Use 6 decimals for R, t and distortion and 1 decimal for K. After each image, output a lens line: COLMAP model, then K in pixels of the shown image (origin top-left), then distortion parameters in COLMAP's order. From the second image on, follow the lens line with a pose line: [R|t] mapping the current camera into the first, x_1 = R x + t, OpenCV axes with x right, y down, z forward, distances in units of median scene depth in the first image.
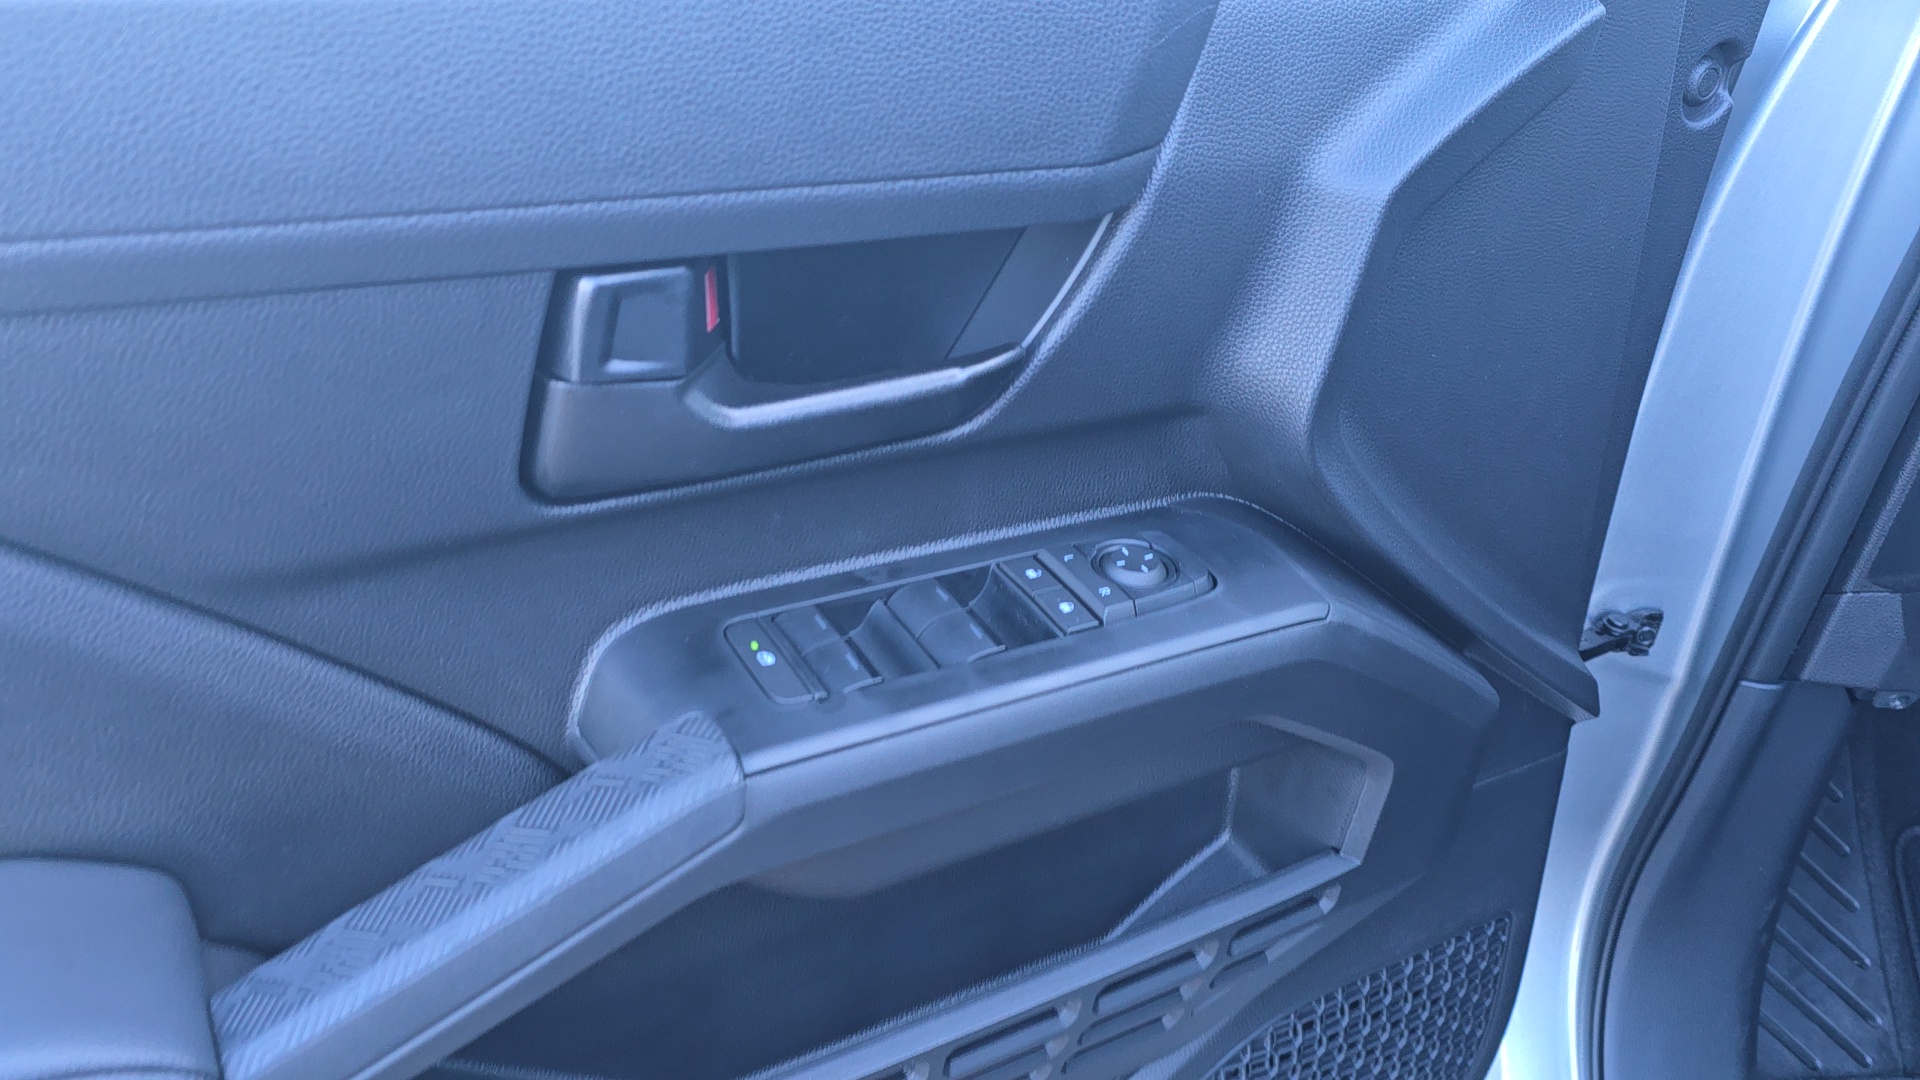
lens RADIAL K [[1584.6, 0, 965.5], [0, 1584.6, 547.9], [0, 0, 1]] dist [-0.001366, 0.003451]
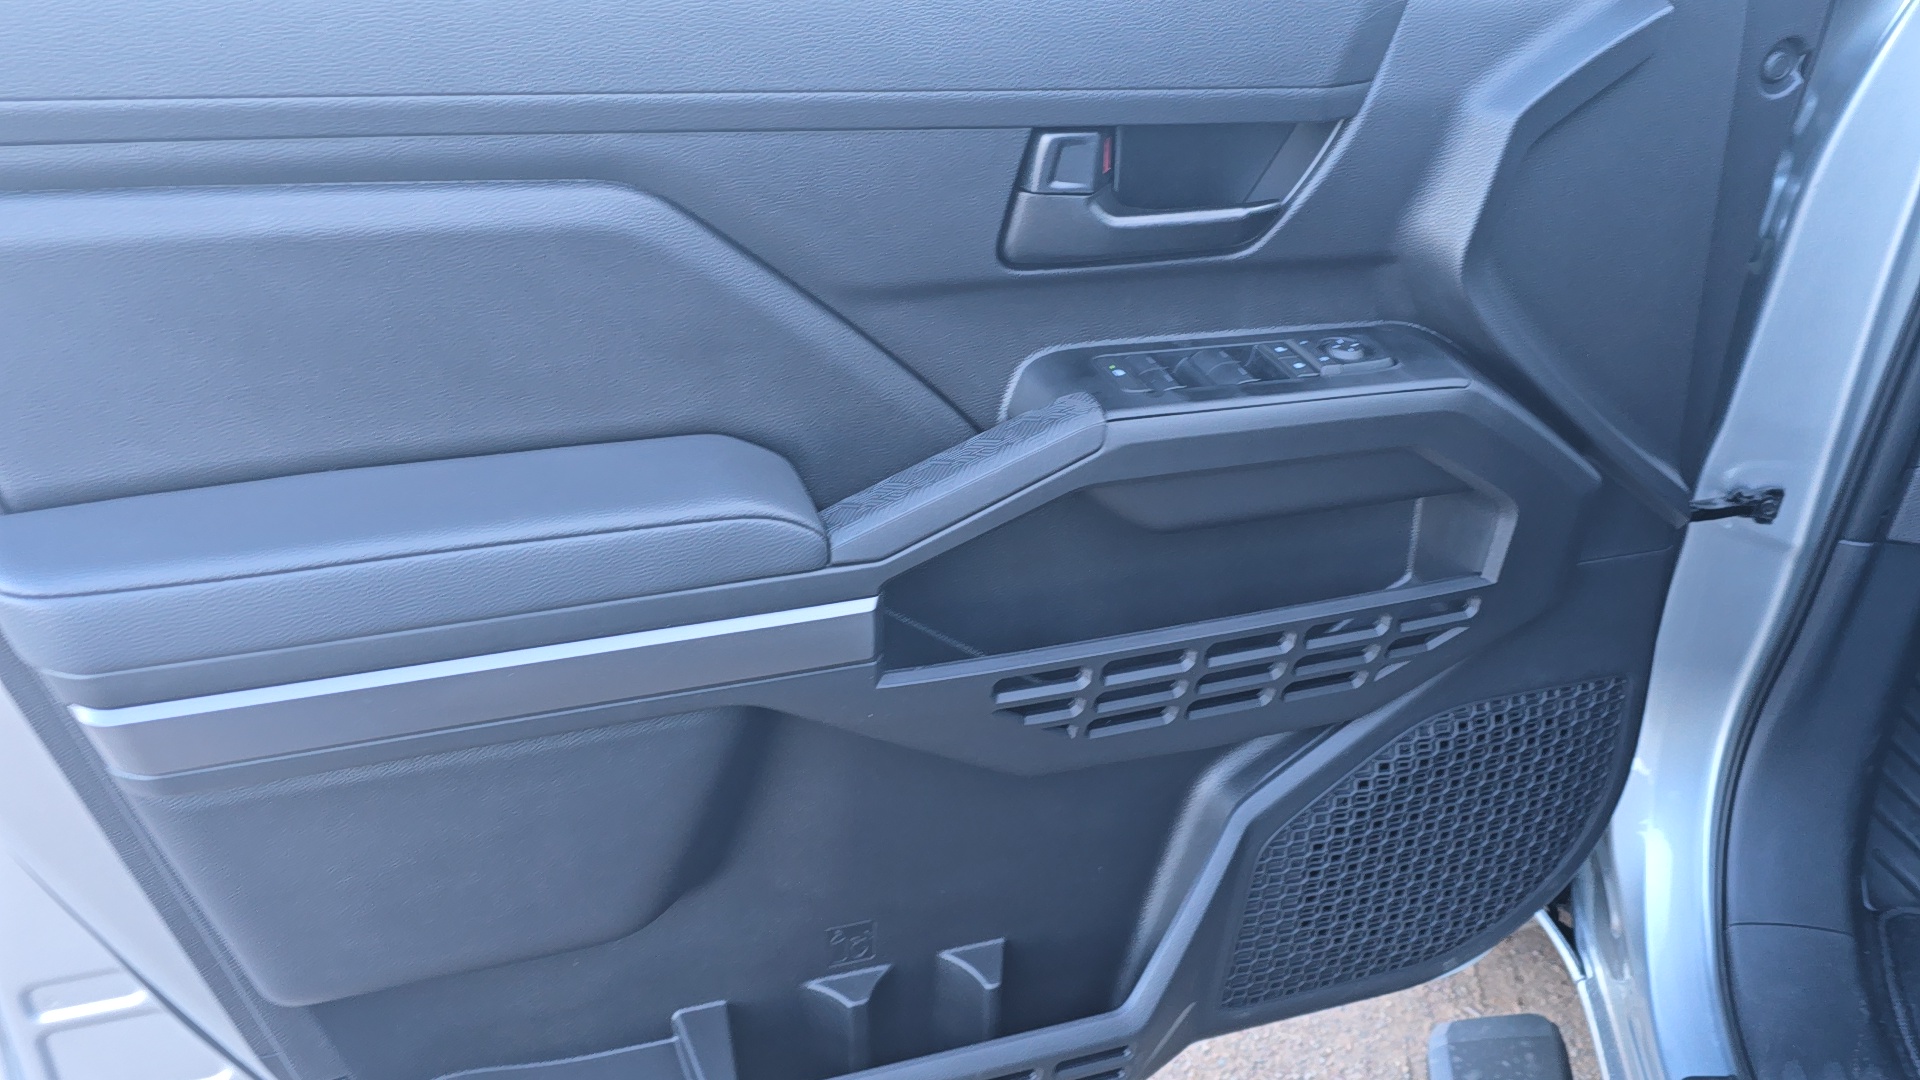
lens RADIAL K [[1550.9, 0, 990.8], [0, 1550.9, 541.7], [0, 0, 1]] dist [0.002762, 0.009926]
pose [[0.983750, 0.064911, -0.167399, 0.029728], [-0.069690, 0.997308, -0.022825, 0.277248], [0.165467, 0.034121, 0.985625, -0.632033]]
